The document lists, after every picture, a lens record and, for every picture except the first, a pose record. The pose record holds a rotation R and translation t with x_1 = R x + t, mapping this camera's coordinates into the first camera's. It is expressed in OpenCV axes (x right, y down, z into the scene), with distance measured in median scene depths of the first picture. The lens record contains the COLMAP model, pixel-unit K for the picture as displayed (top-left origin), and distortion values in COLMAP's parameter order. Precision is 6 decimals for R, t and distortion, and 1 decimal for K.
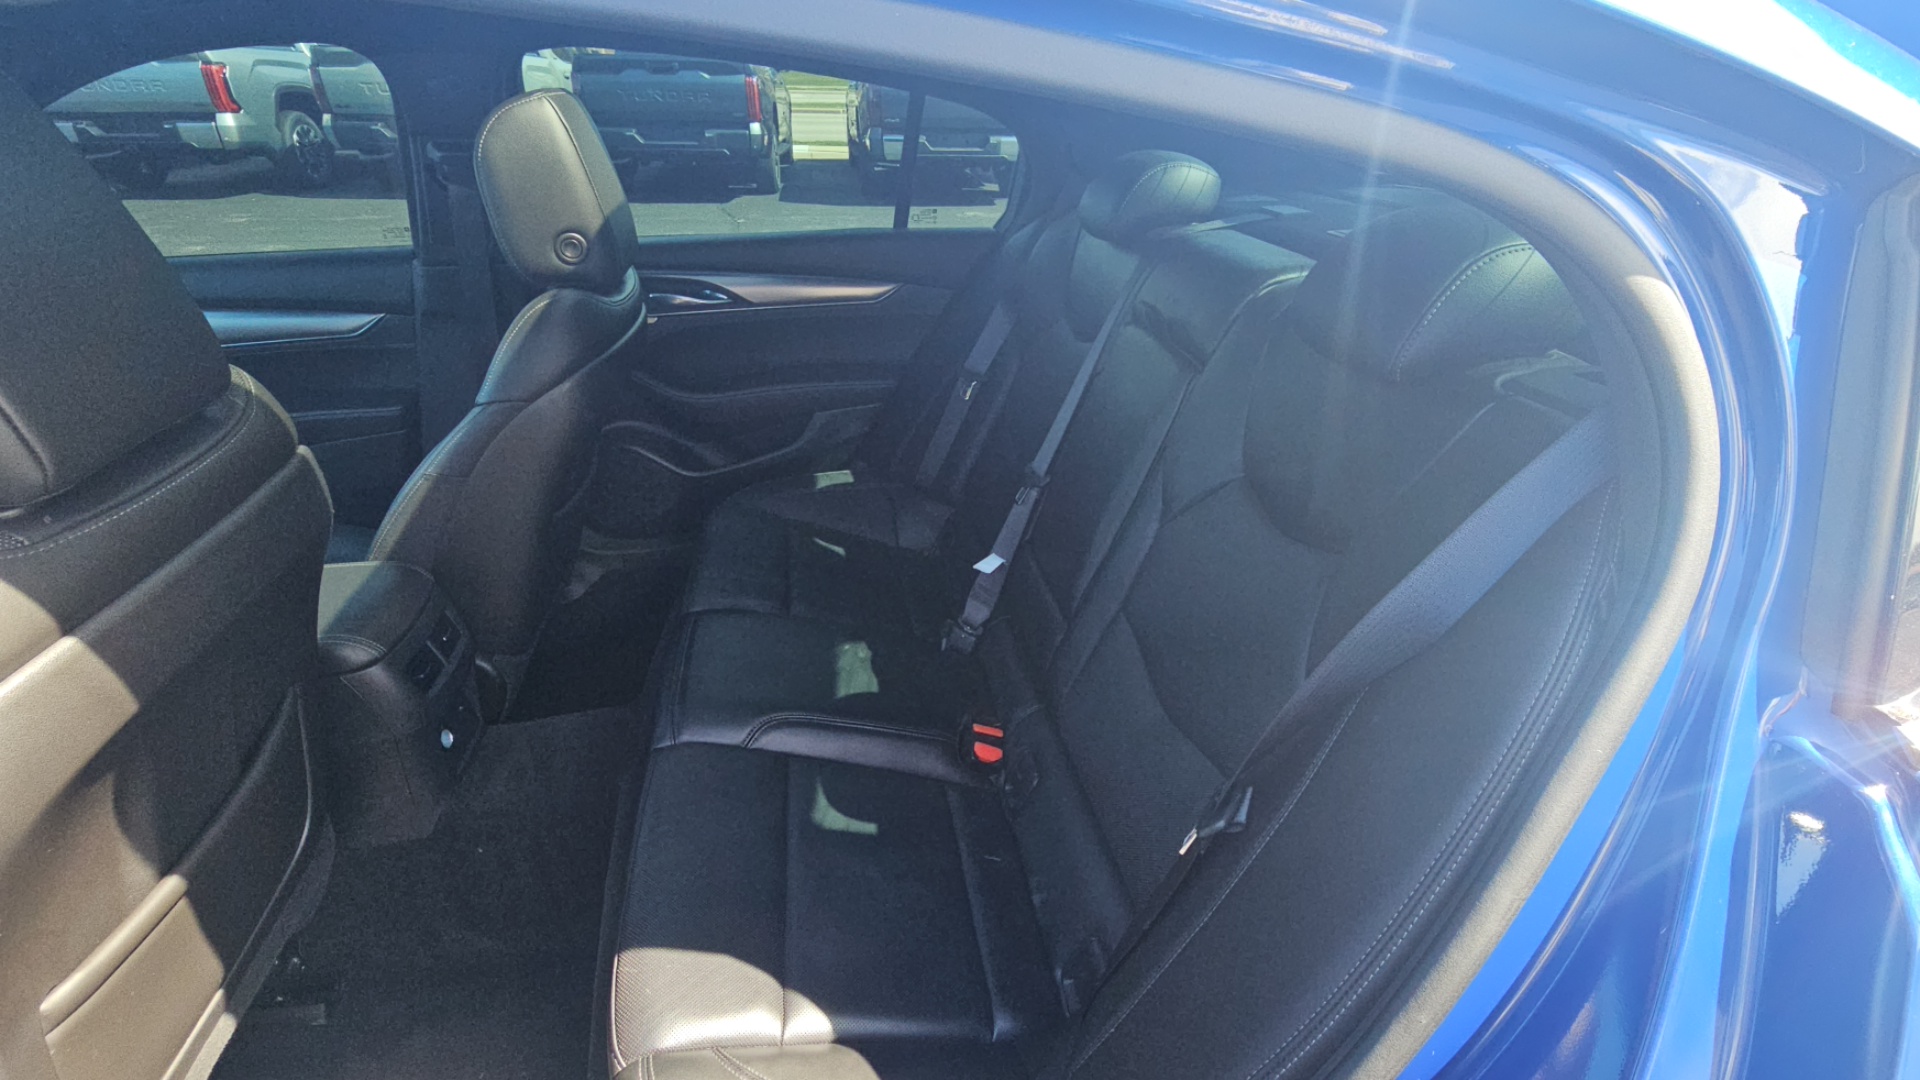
lens RADIAL K [[863.6, 0, 1029.3], [0, 863.6, 538.2], [0, 0, 1]] dist [0.014371, -0.009754]
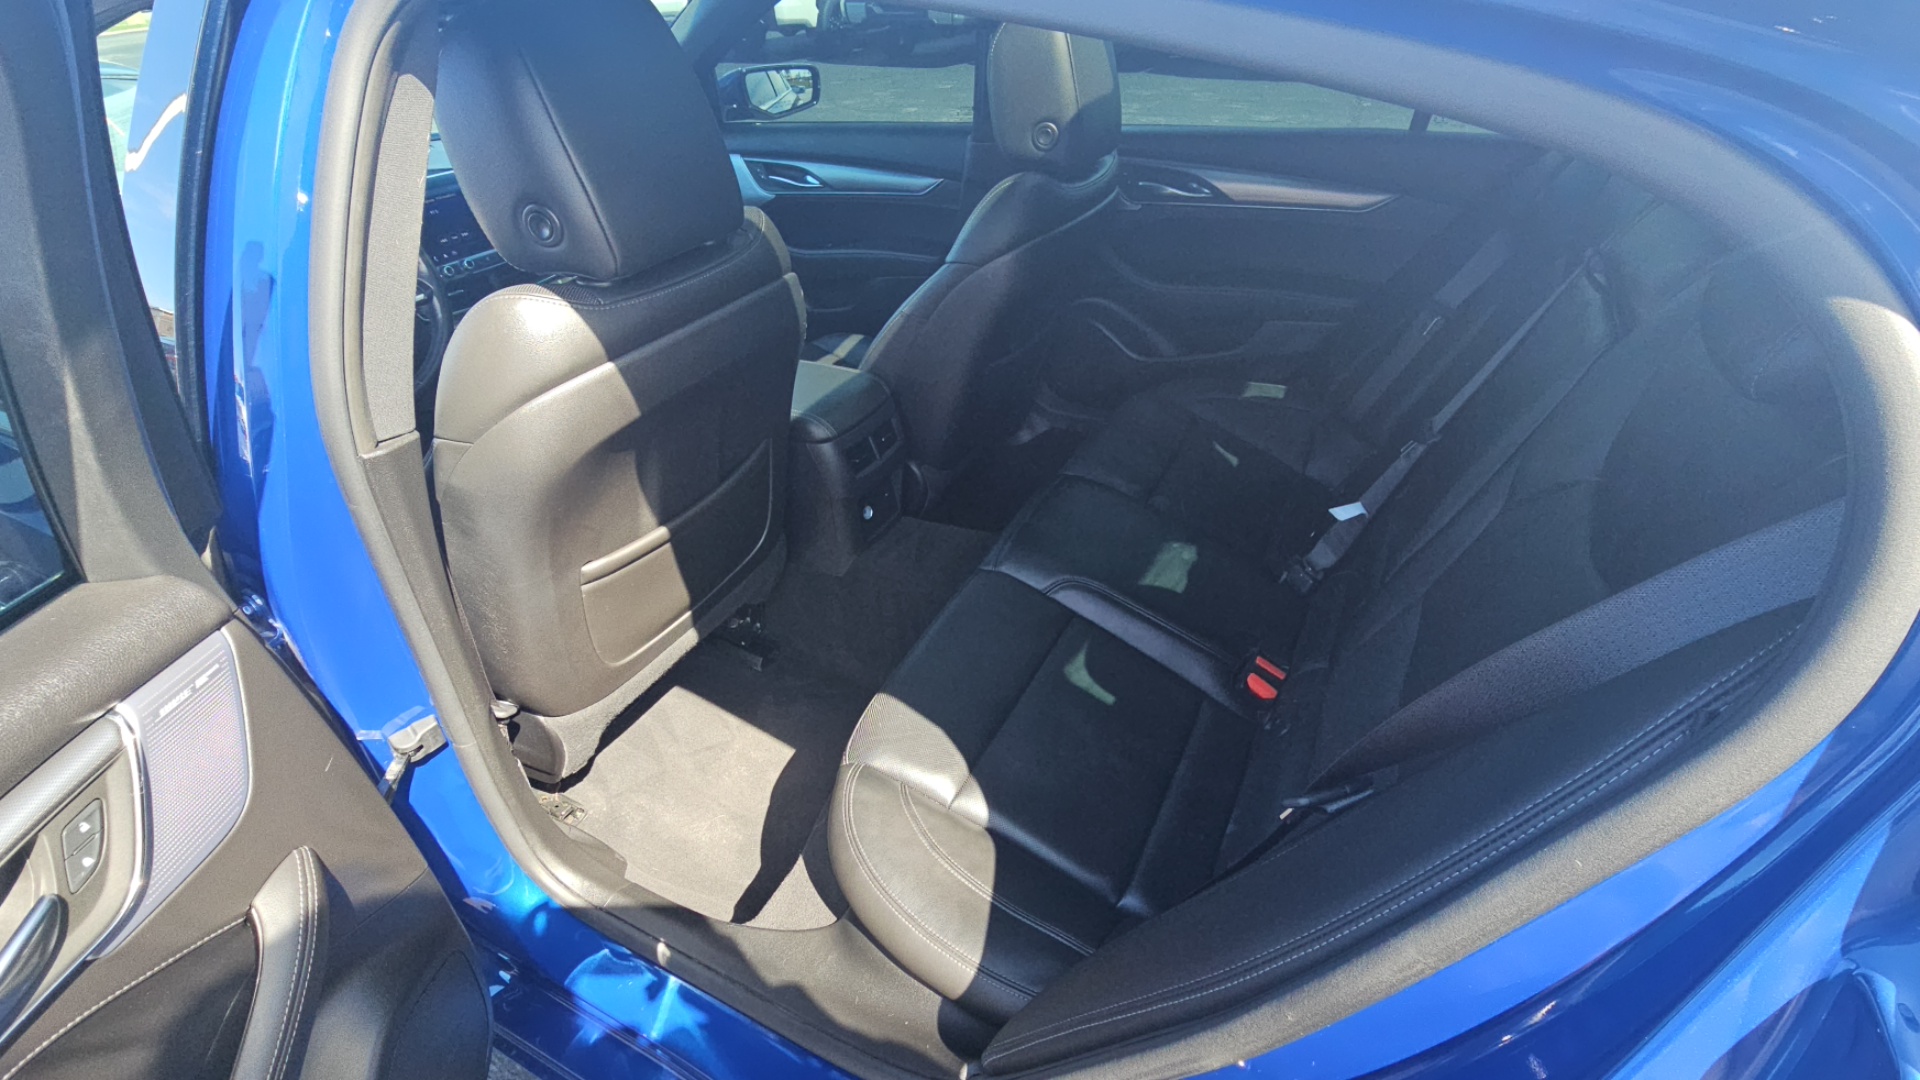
lens RADIAL K [[863.4, 0, 981.5], [0, 863.4, 543.9], [0, 0, 1]] dist [0.009227, -0.006030]
pose [[0.787639, 0.313441, -0.530452, 0.188107], [-0.249087, 0.949429, 0.191157, -0.021110], [0.563543, -0.018434, 0.825881, -0.001746]]
